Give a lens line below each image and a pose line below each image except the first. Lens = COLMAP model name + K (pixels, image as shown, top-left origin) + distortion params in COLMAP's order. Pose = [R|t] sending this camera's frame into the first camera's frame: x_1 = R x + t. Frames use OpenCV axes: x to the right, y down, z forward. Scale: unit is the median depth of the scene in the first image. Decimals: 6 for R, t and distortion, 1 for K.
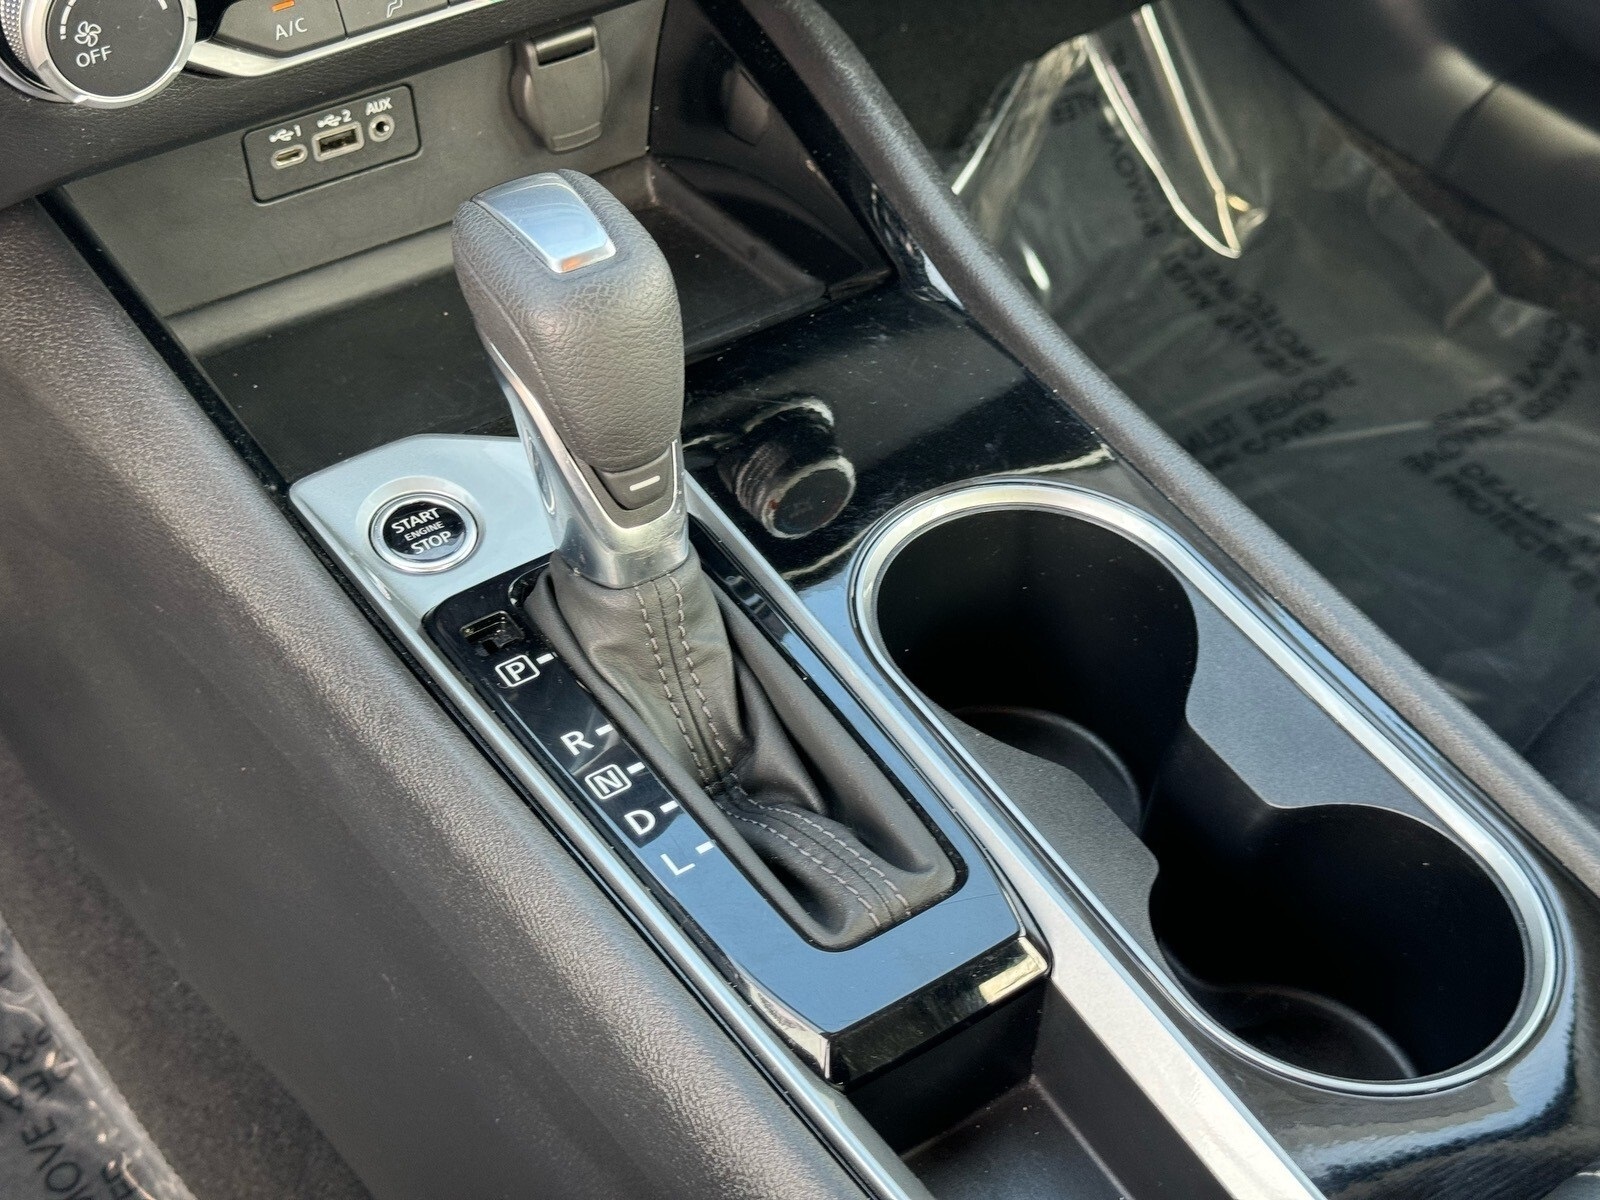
lens RADIAL K [[2342.4, 0, 790.0], [0, 2342.4, 604.6], [0, 0, 1]] dist [0.135093, 0.000000]
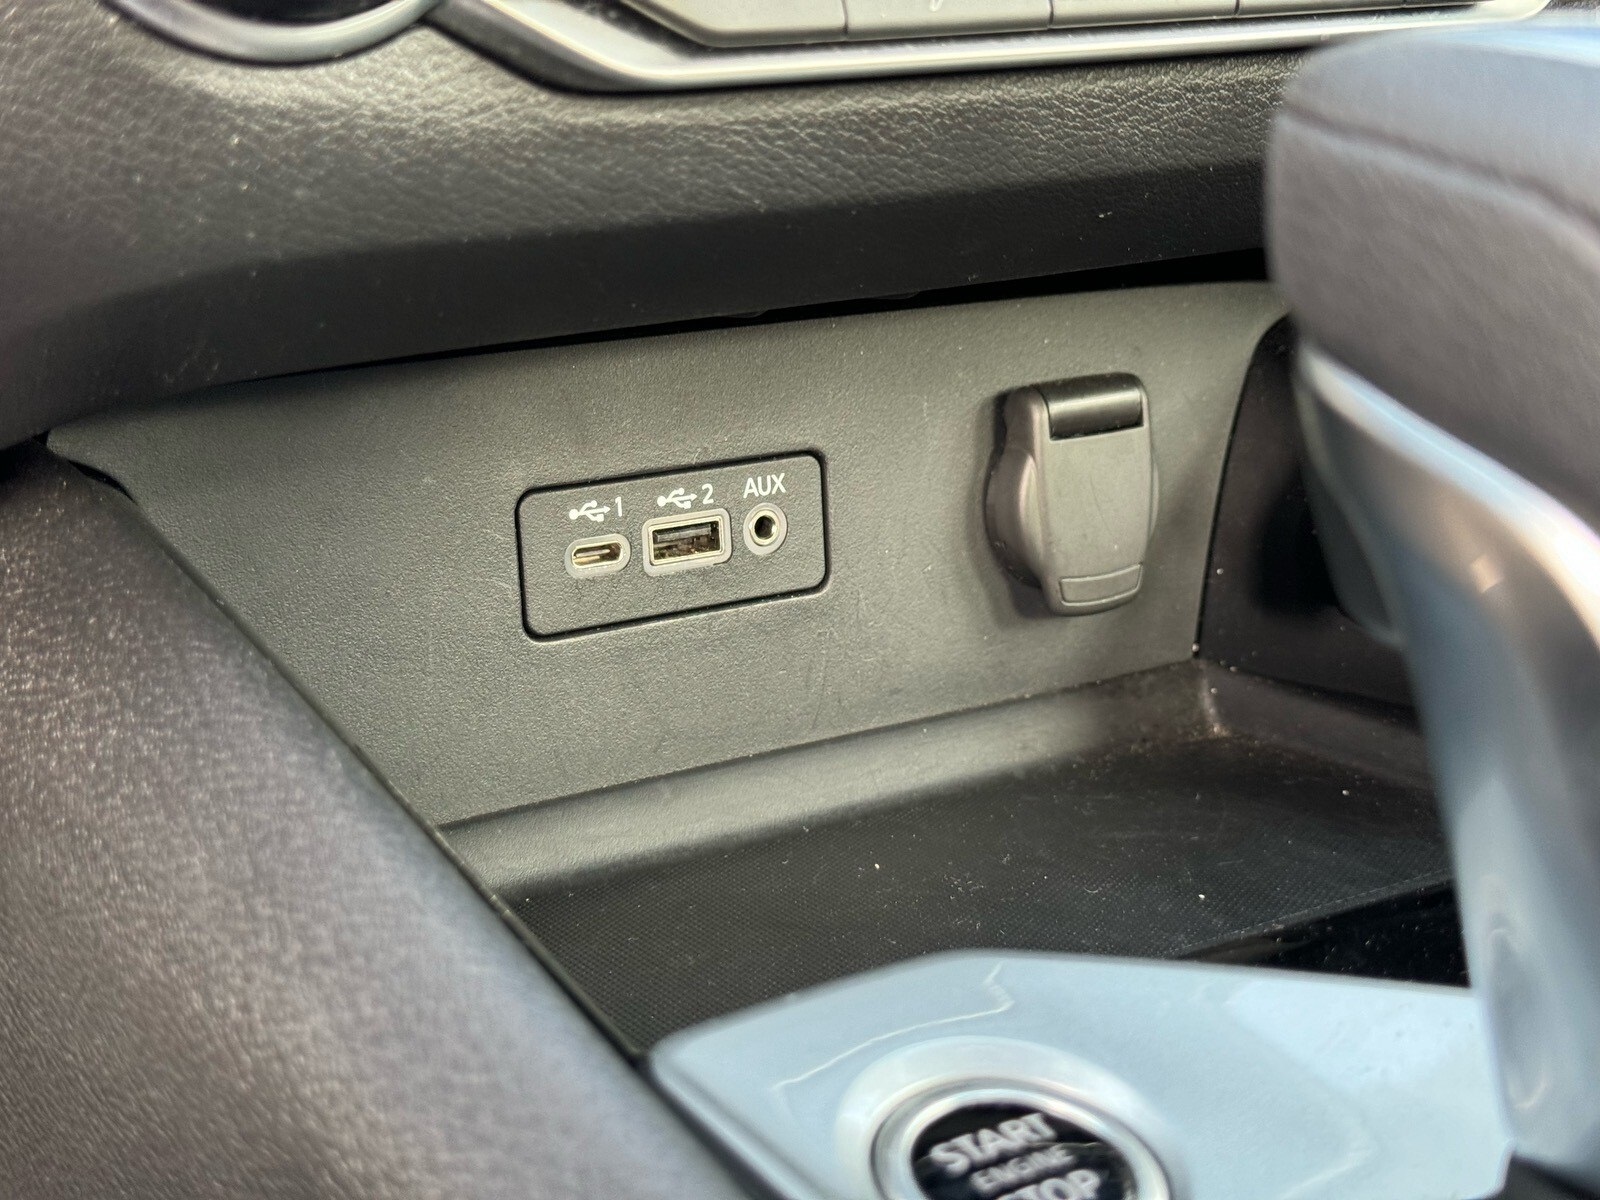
lens RADIAL K [[2342.4, 0, 817.1], [0, 2342.4, 616.5], [0, 0, 1]] dist [0.135093, 0.000000]
pose [[0.999690, 0.008038, -0.023545, -0.151075], [-0.017084, 0.909761, -0.414780, 0.035064], [0.018086, 0.415054, 0.909617, 0.538878]]
